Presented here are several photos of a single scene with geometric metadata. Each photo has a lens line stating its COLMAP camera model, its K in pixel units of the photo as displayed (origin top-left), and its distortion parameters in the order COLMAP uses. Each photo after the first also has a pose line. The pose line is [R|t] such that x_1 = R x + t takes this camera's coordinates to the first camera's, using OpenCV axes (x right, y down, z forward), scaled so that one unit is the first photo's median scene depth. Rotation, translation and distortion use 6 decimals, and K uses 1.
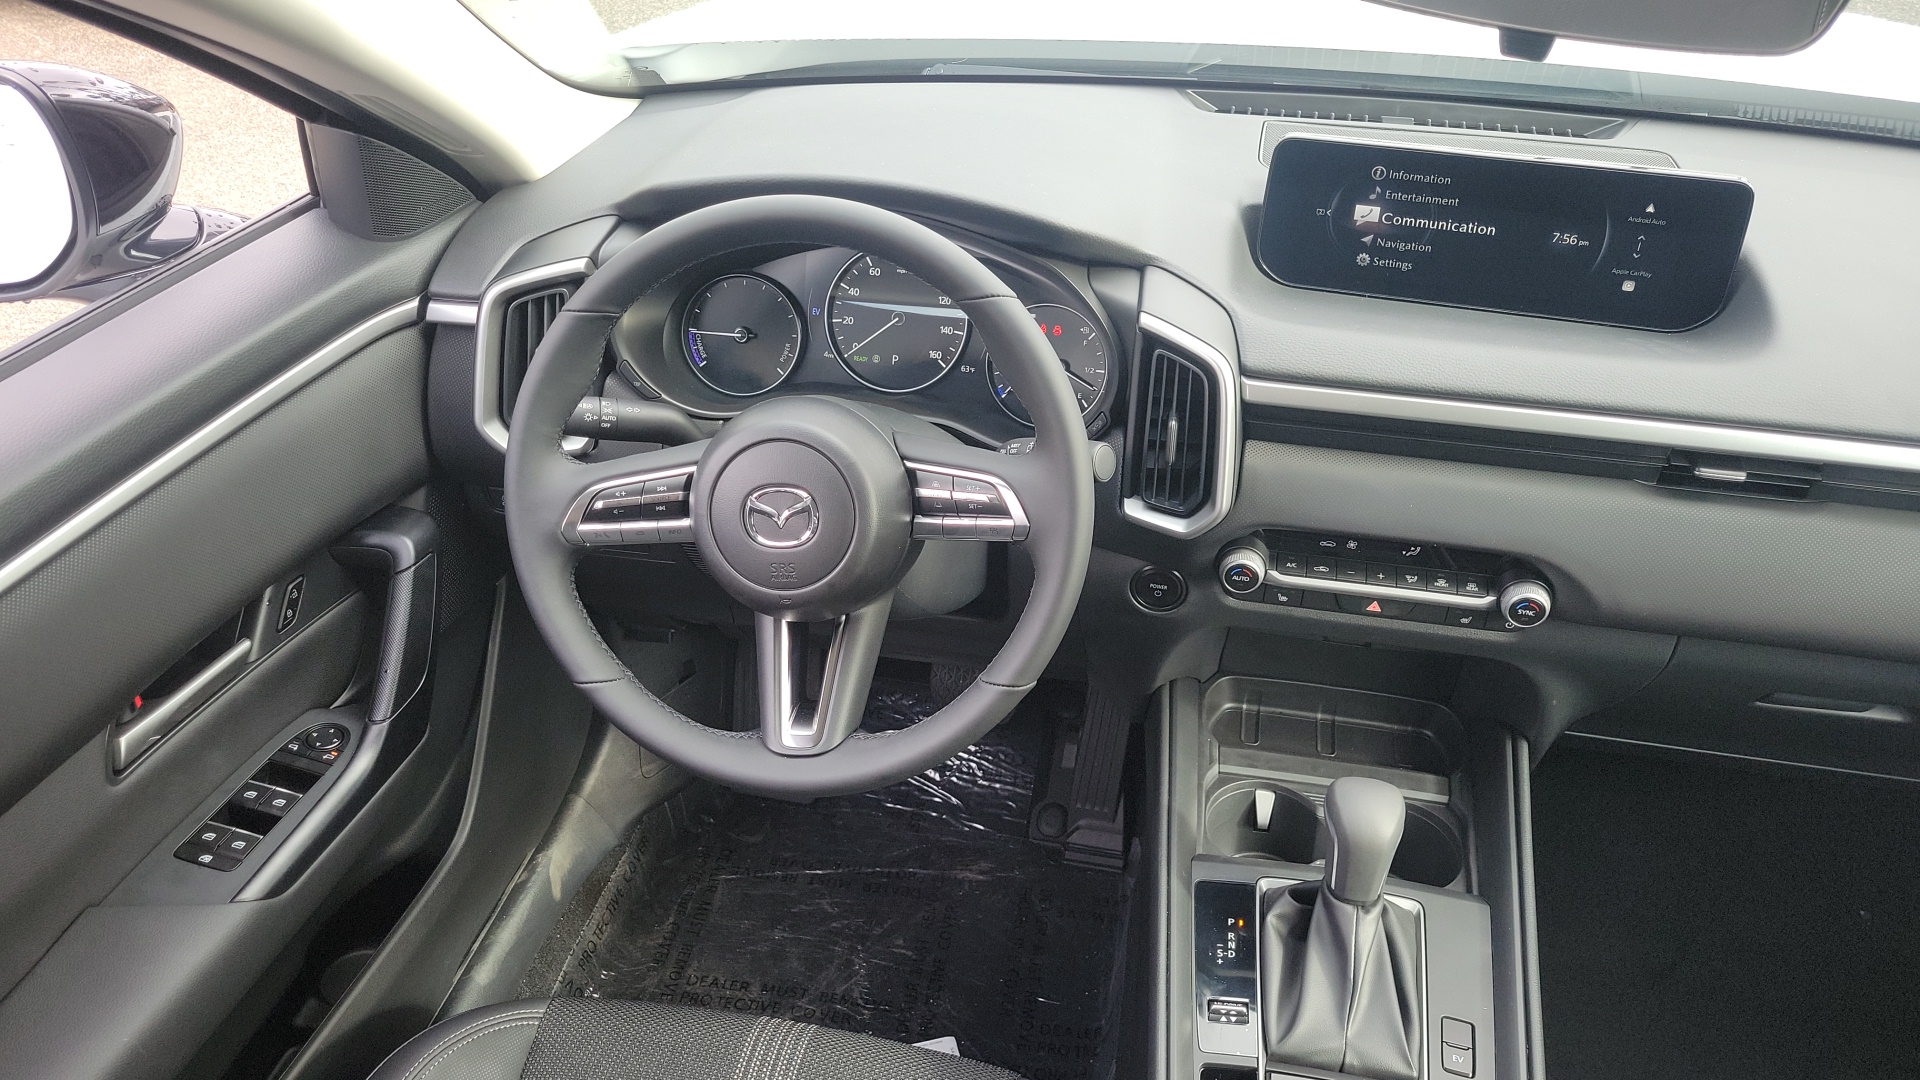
lens RADIAL K [[1434.1, 0, 975.7], [0, 1434.1, 535.7], [0, 0, 1]] dist [0.044888, -0.021636]
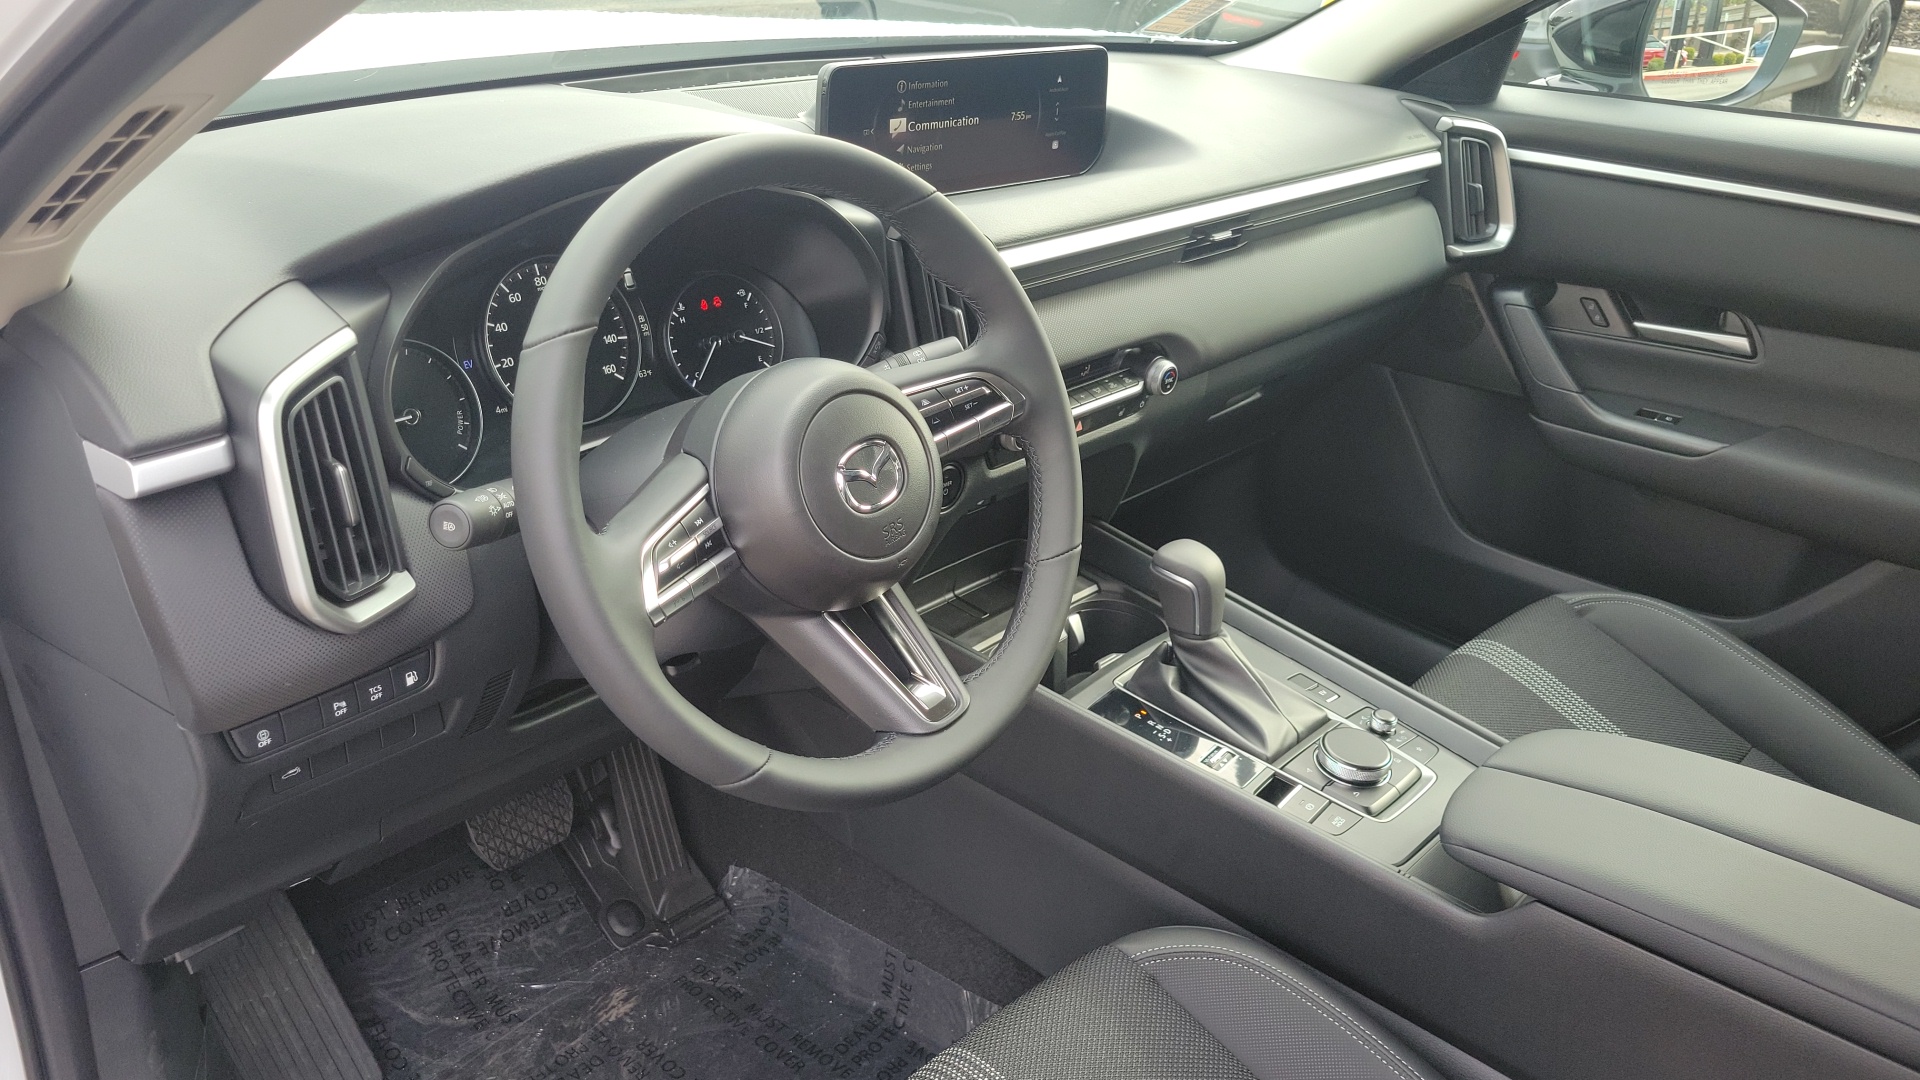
lens RADIAL K [[1434.1, 0, 975.7], [0, 1434.1, 535.7], [0, 0, 1]] dist [0.044888, -0.021636]
pose [[0.524213, -0.364208, 0.769775, -0.684430], [0.430015, 0.893431, 0.129876, -0.058201], [-0.735042, 0.262932, 0.624964, 0.341976]]
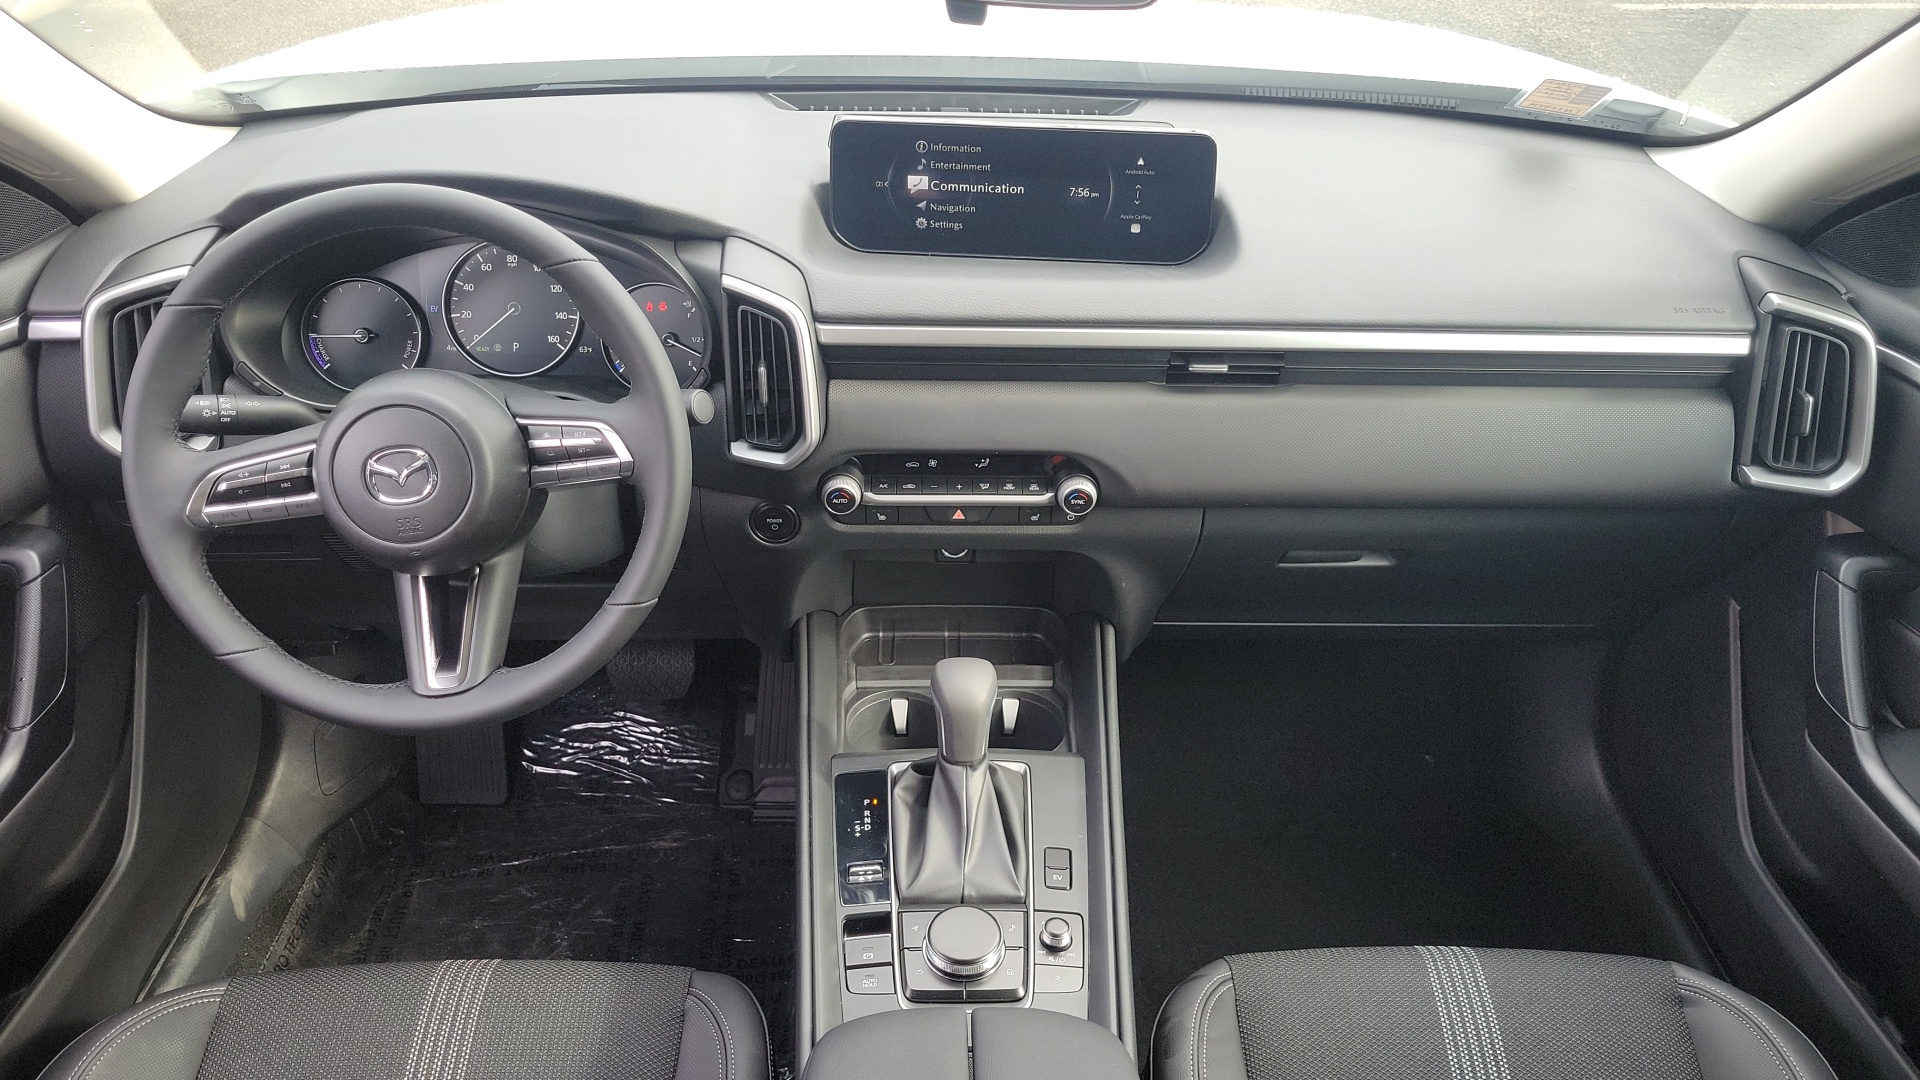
lens RADIAL K [[1431.5, 0, 968.4], [0, 1431.5, 548.4], [0, 0, 1]] dist [0.046864, -0.025579]
pose [[0.976997, -0.109994, 0.182696, 0.068443], [0.114577, 0.993306, -0.014689, 0.091556], [-0.179858, 0.035284, 0.983060, -0.134068]]
